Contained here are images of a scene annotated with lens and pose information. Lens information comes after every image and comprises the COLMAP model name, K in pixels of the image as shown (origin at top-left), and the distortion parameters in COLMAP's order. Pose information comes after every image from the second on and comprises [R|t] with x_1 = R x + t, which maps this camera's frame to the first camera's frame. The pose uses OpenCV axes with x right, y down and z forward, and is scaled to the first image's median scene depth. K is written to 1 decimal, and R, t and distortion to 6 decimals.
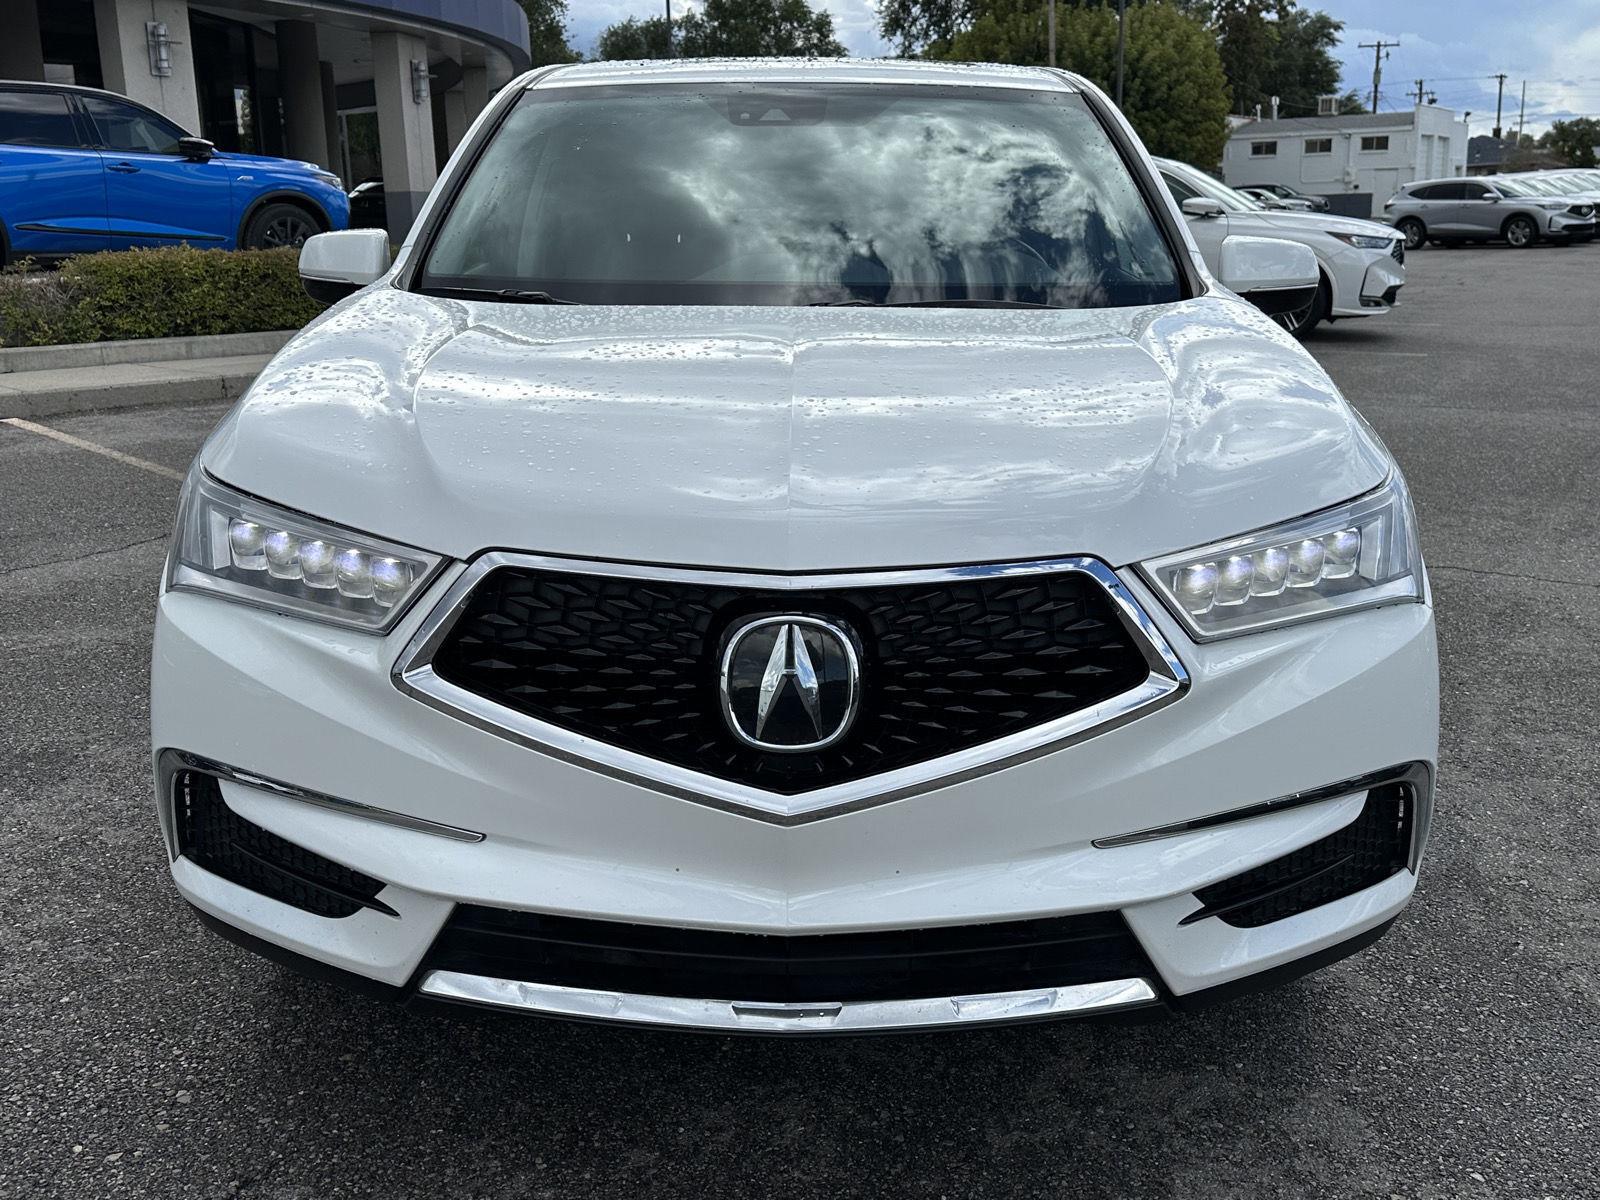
lens RADIAL K [[1532.3, 0, 800.0], [0, 1532.3, 600.0], [0, 0, 1]] dist [0.179778, -0.358479]
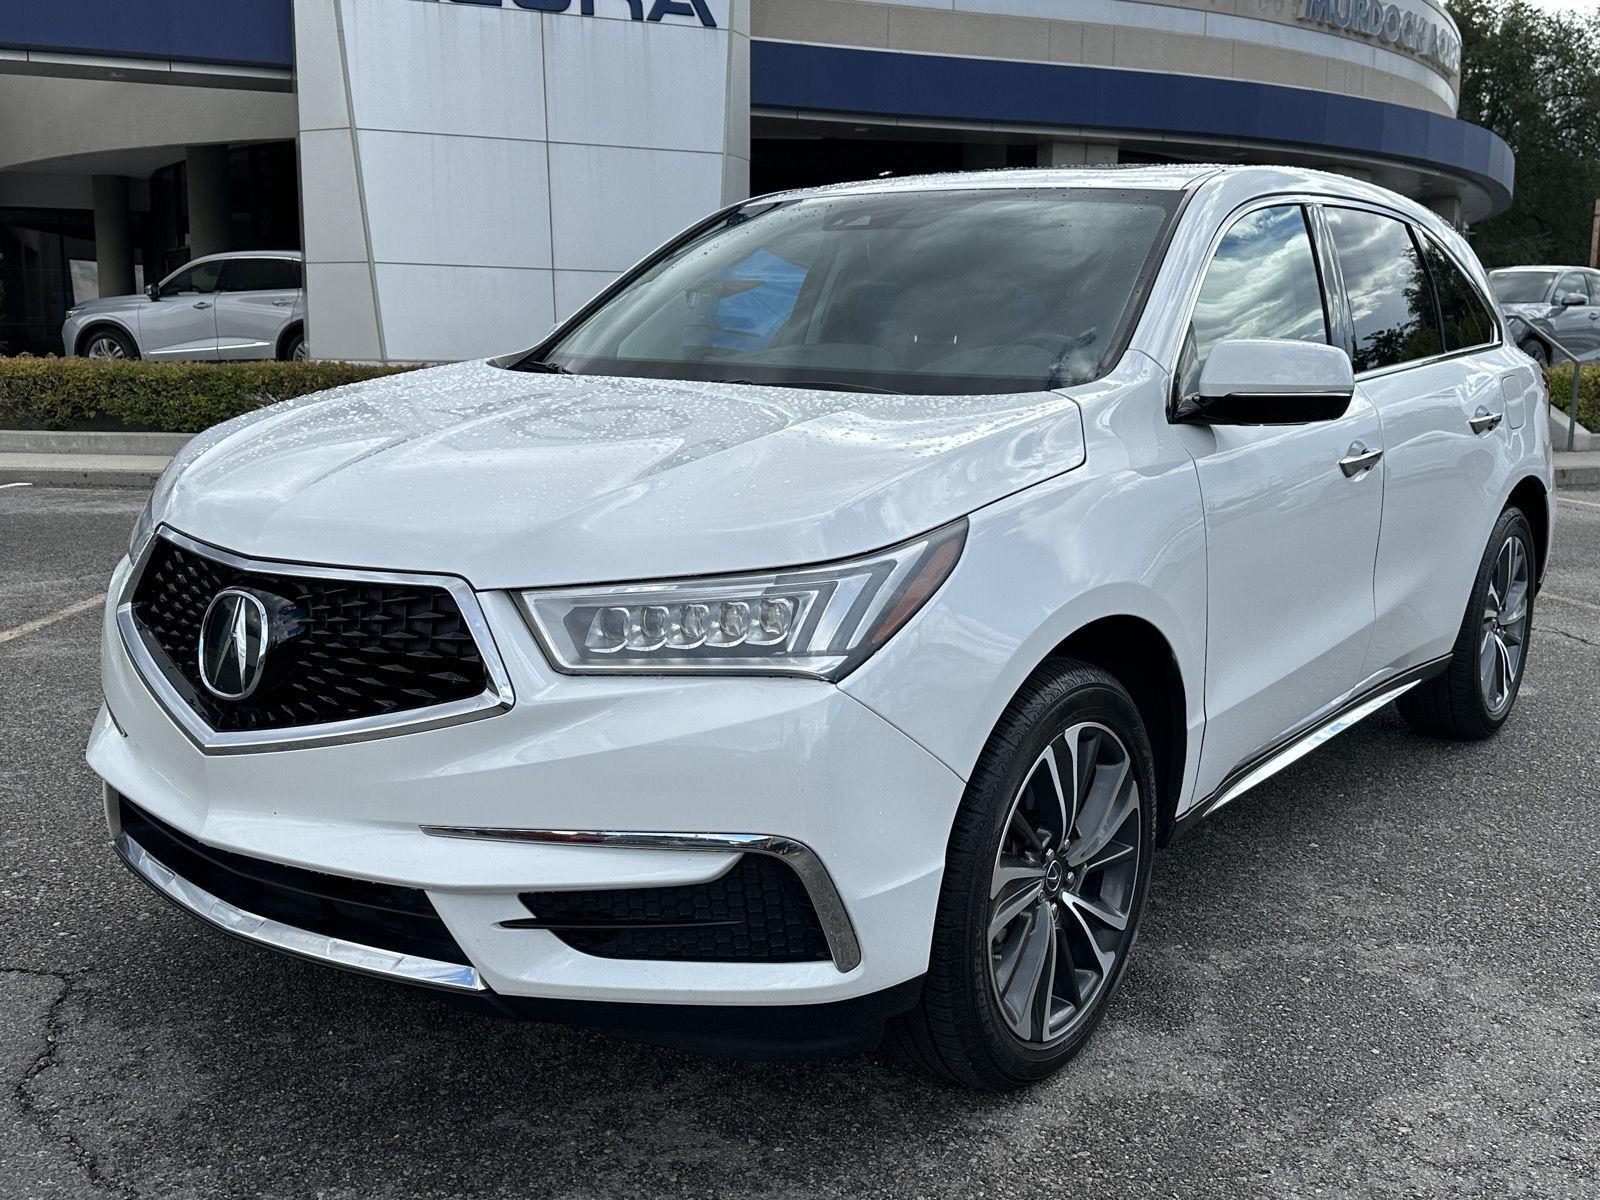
lens RADIAL K [[1555.0, 0, 800.0], [0, 1555.0, 600.0], [0, 0, 1]] dist [0.184336, -0.376380]
pose [[0.800145, 0.119458, -0.587790, 1.044774], [-0.169537, 0.985049, -0.030592, -0.018118], [0.575347, 0.124130, 0.808435, 0.205987]]
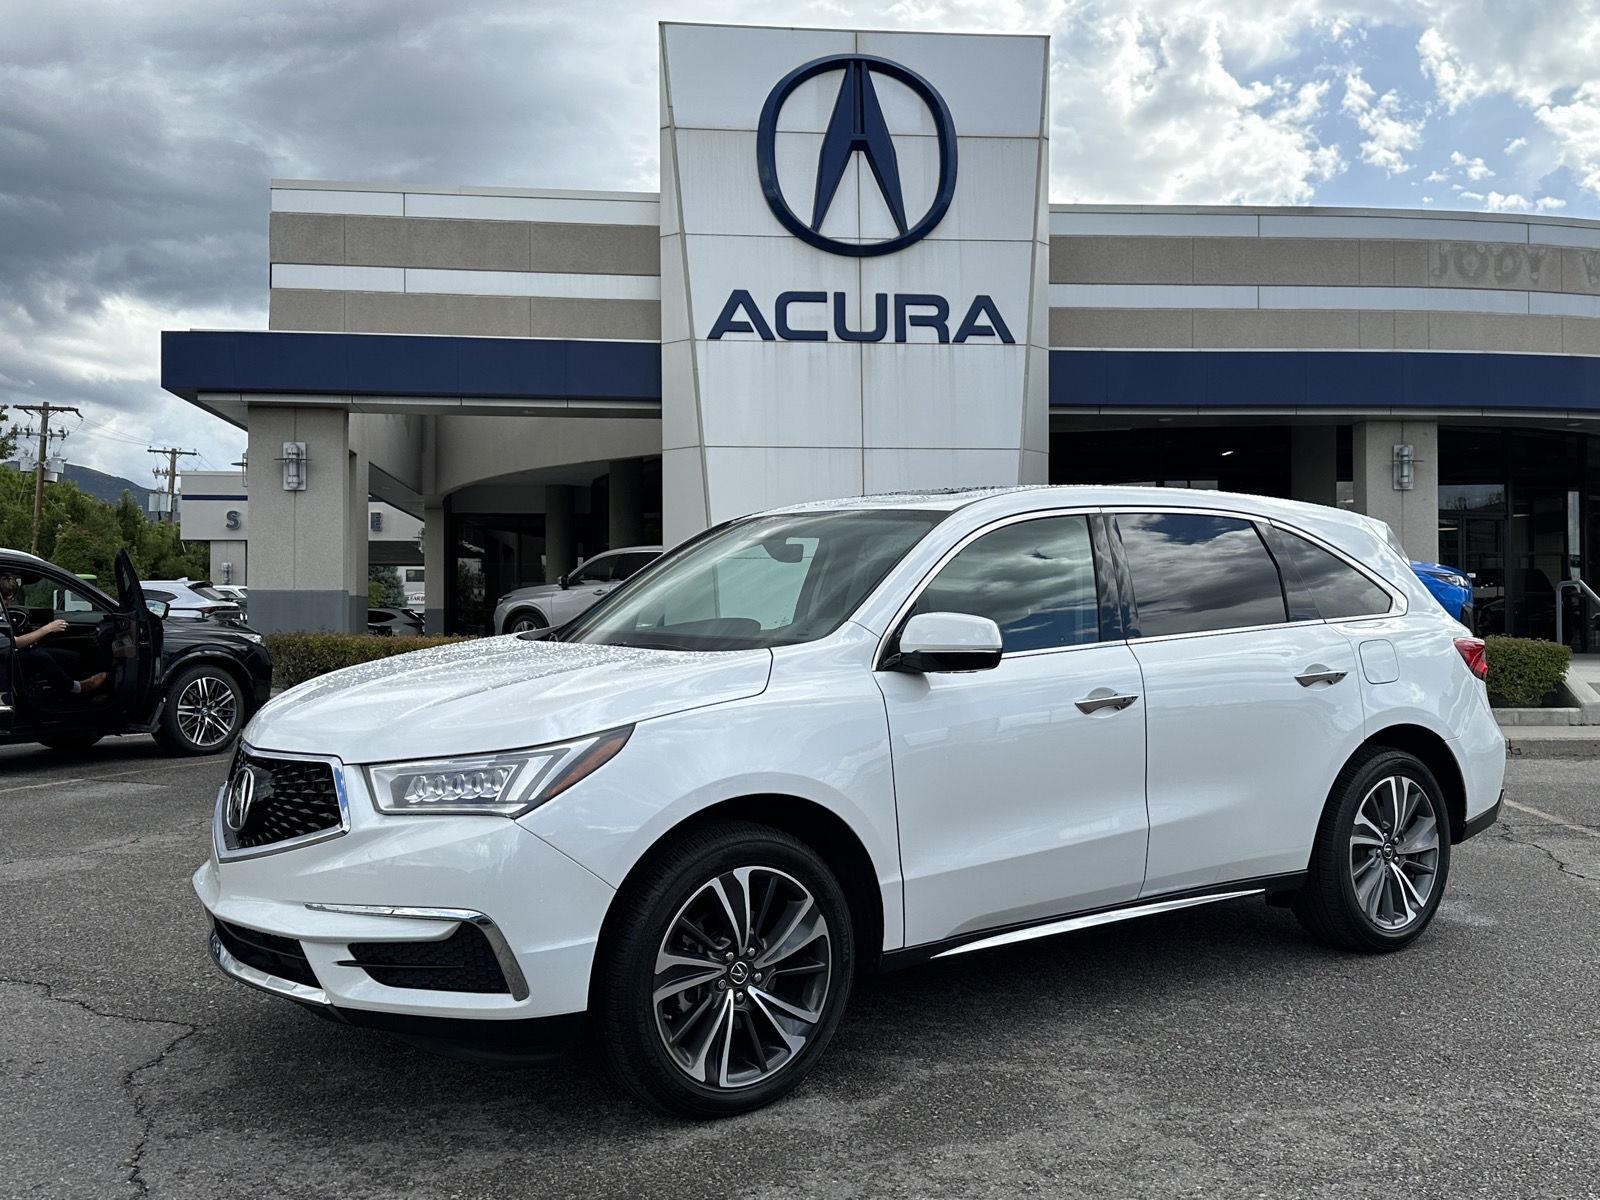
lens RADIAL K [[1555.0, 0, 800.0], [0, 1555.0, 600.0], [0, 0, 1]] dist [0.184336, -0.376380]
pose [[0.602709, 0.005857, -0.797939, 2.089829], [-0.203272, 0.968111, -0.146432, -0.045670], [0.771636, 0.250455, 0.584680, 0.224469]]
